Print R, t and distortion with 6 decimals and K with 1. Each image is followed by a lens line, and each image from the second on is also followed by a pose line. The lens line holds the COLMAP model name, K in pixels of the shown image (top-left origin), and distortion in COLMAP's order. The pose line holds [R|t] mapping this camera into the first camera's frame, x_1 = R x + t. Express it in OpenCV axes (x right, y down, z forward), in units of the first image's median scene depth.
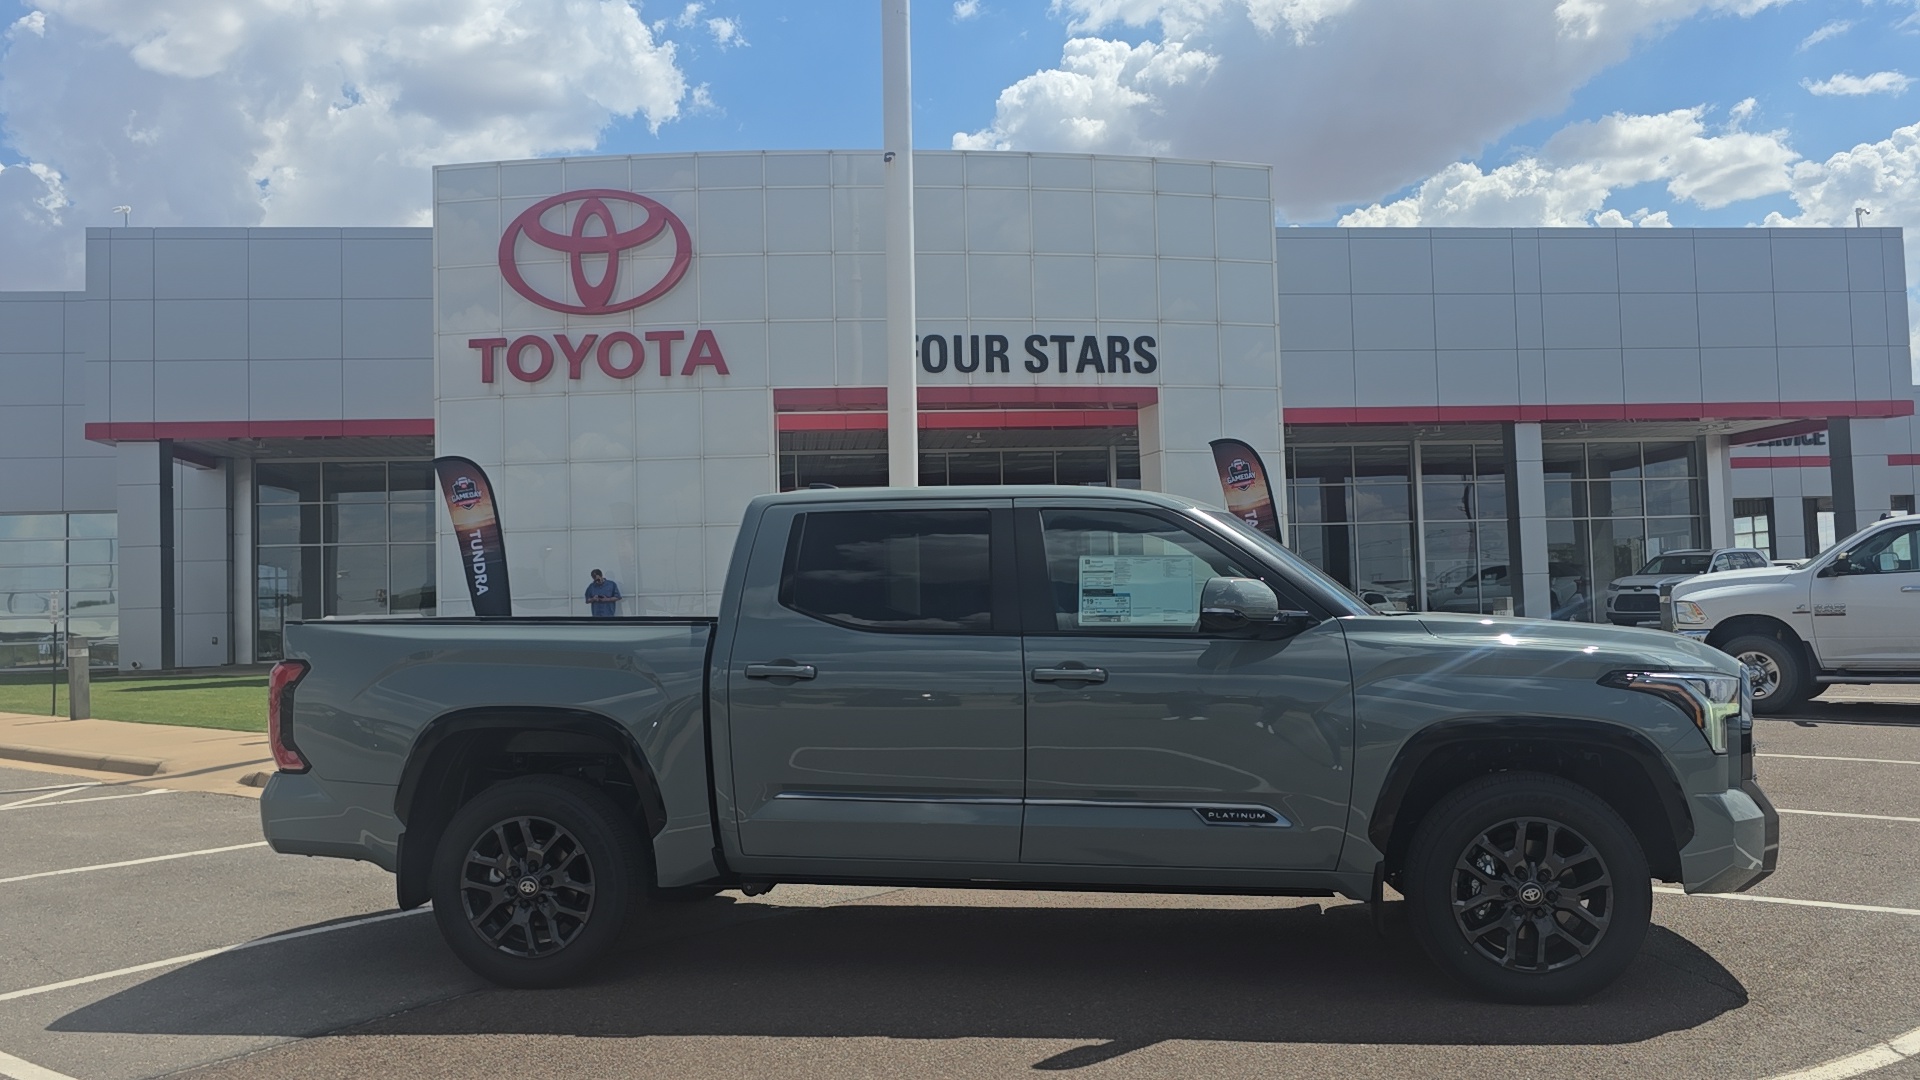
lens RADIAL K [[1612.4, 0, 962.9], [0, 1612.4, 536.4], [0, 0, 1]] dist [-0.006814, 0.015823]
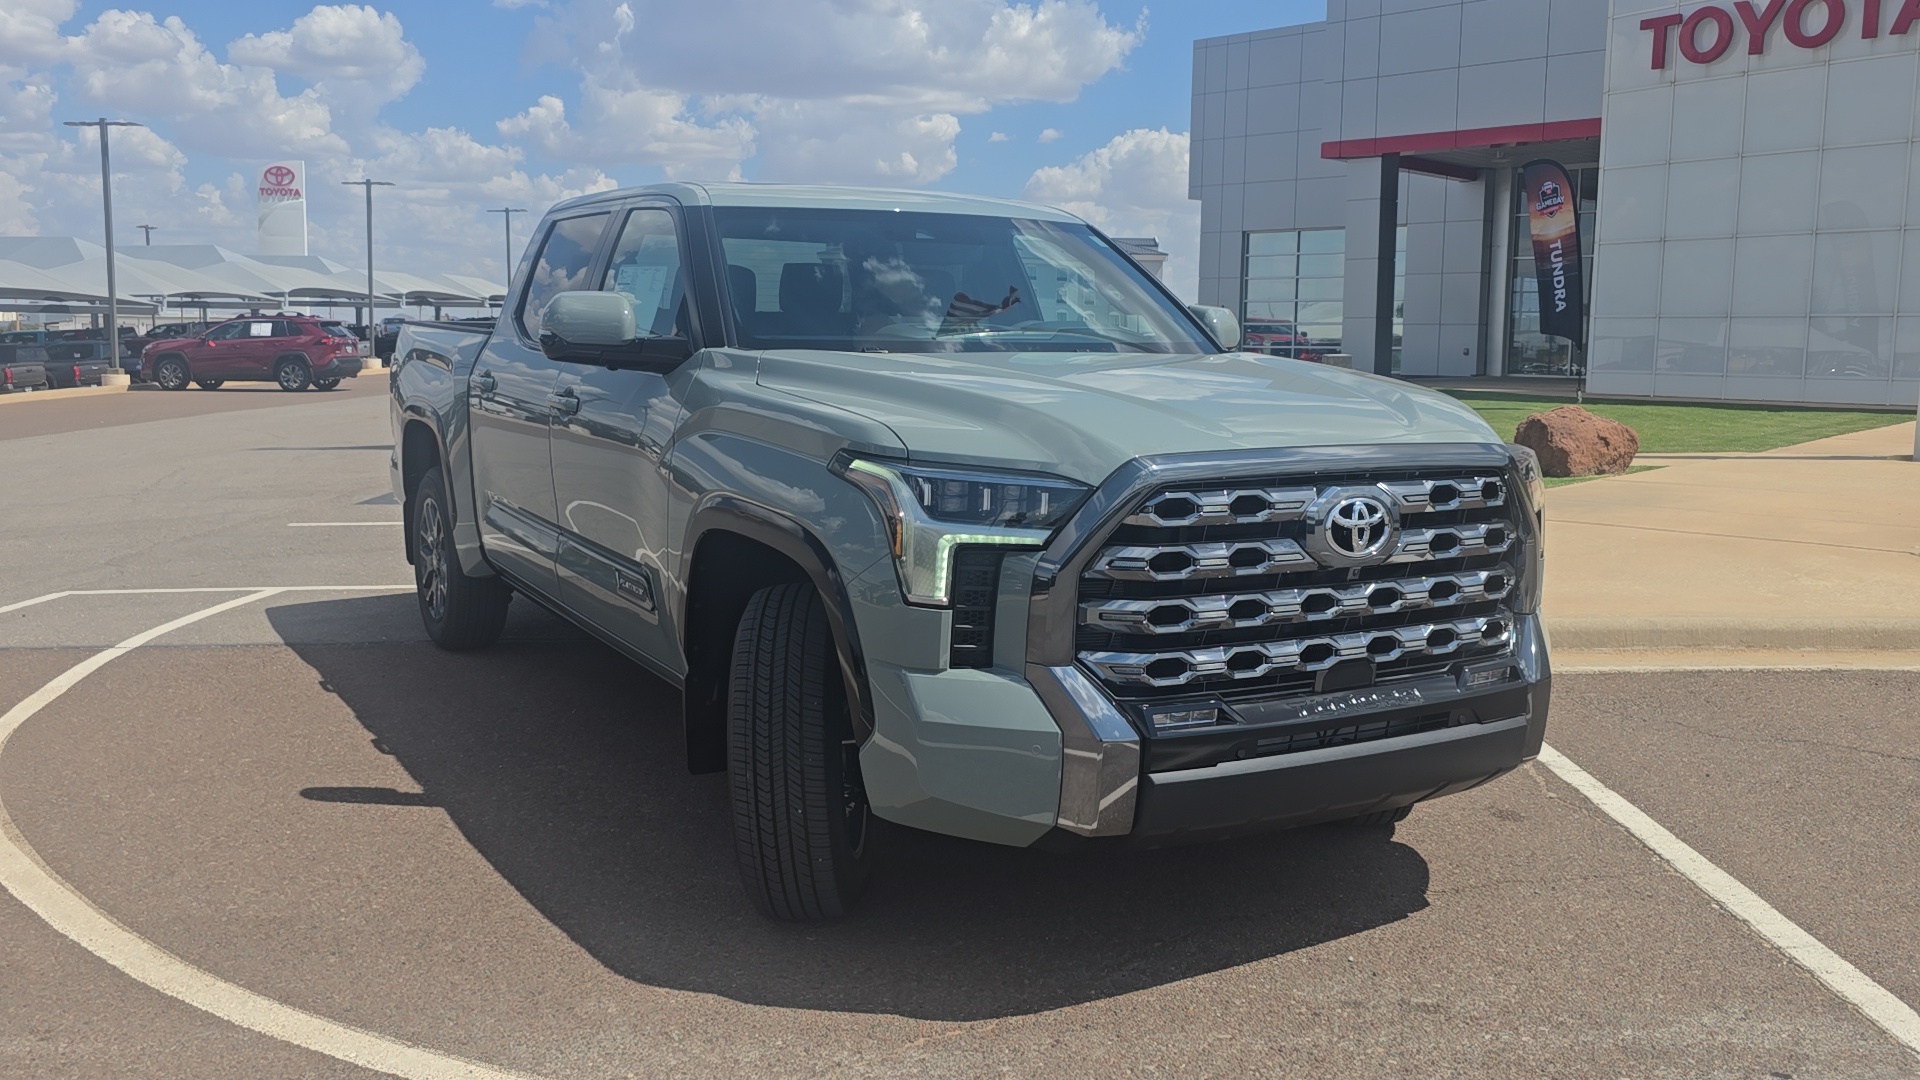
lens RADIAL K [[1612.4, 0, 970.3], [0, 1612.4, 540.8], [0, 0, 1]] dist [-0.006814, 0.015823]
pose [[0.572510, 0.140292, -0.807806, 0.235149], [0.006116, 0.984494, 0.175312, 0.001456], [0.819875, -0.105309, 0.562774, 0.171032]]
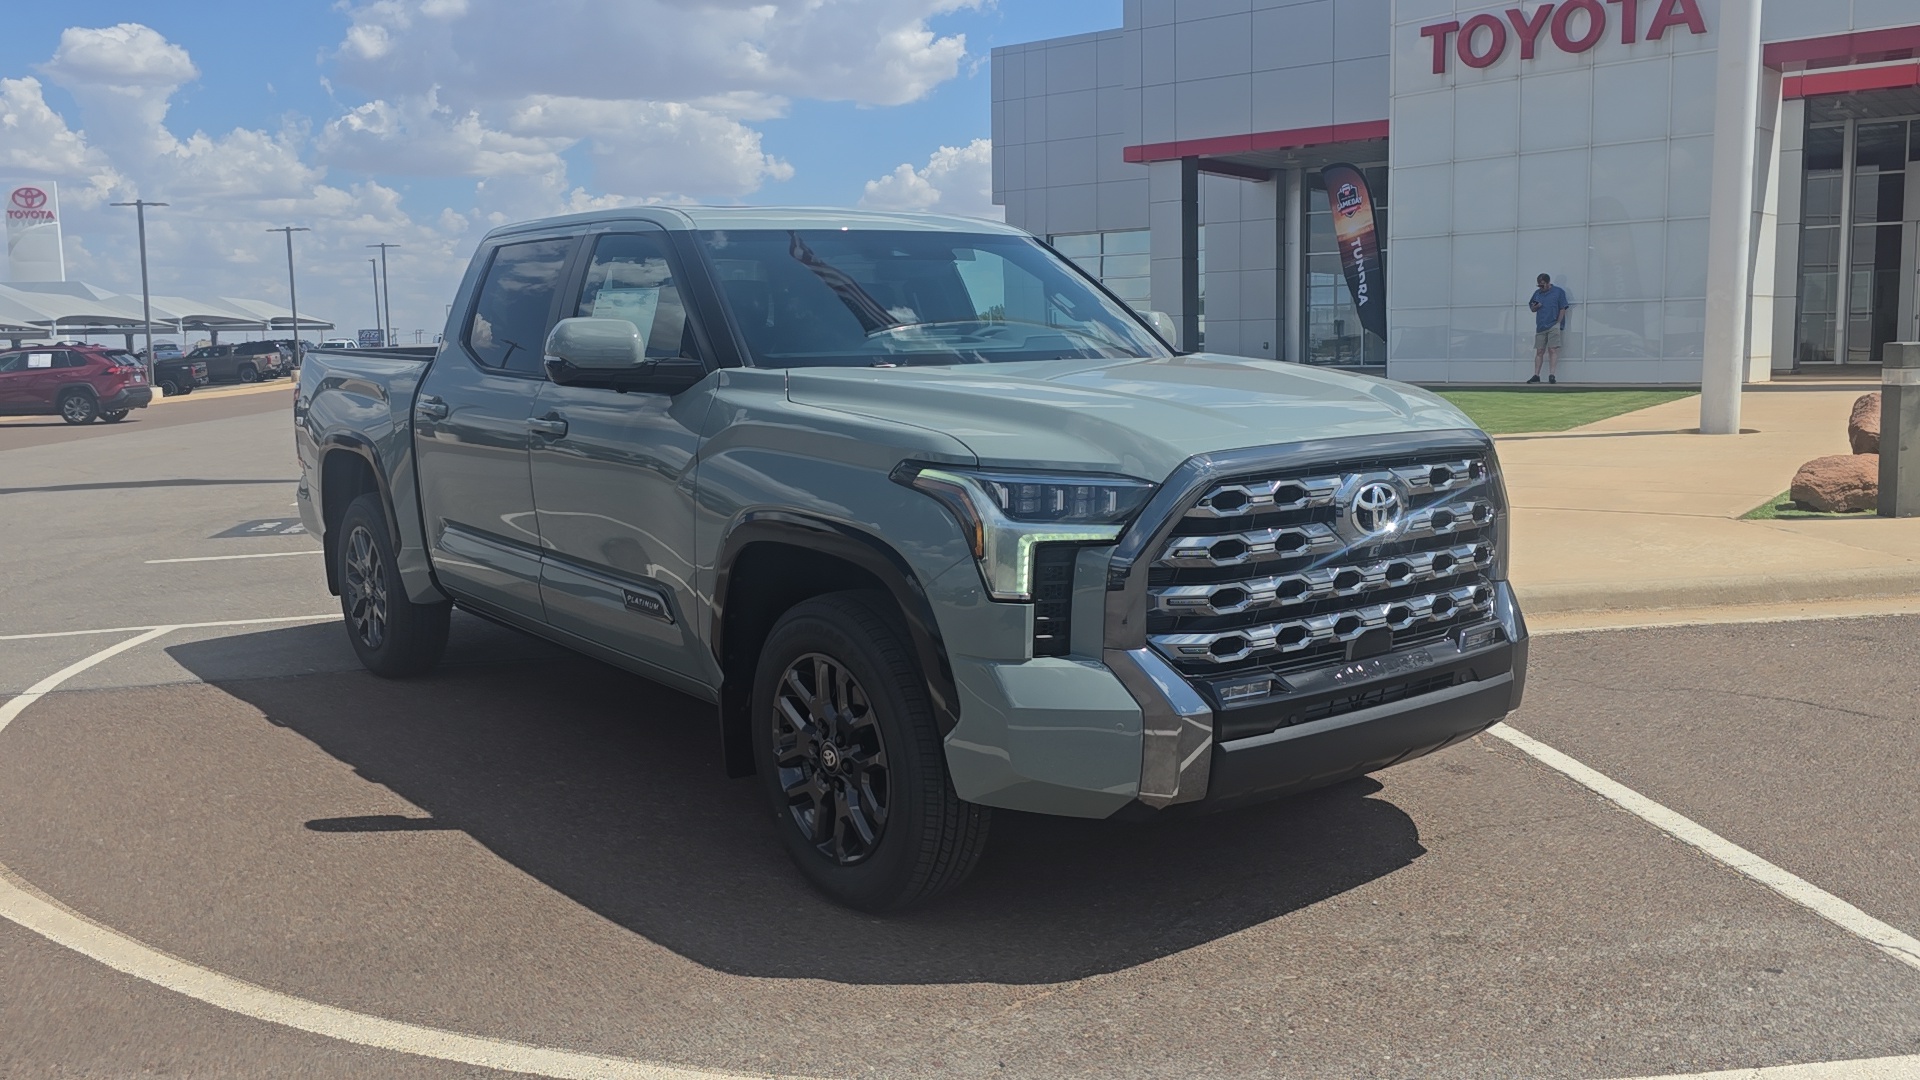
lens RADIAL K [[1612.4, 0, 960.0], [0, 1612.4, 540.6], [0, 0, 1]] dist [-0.006814, 0.015823]
pose [[0.672630, 0.109220, -0.731874, 0.228166], [0.029759, 0.984254, 0.174235, -0.000300], [0.739380, -0.138975, 0.658789, 0.145781]]
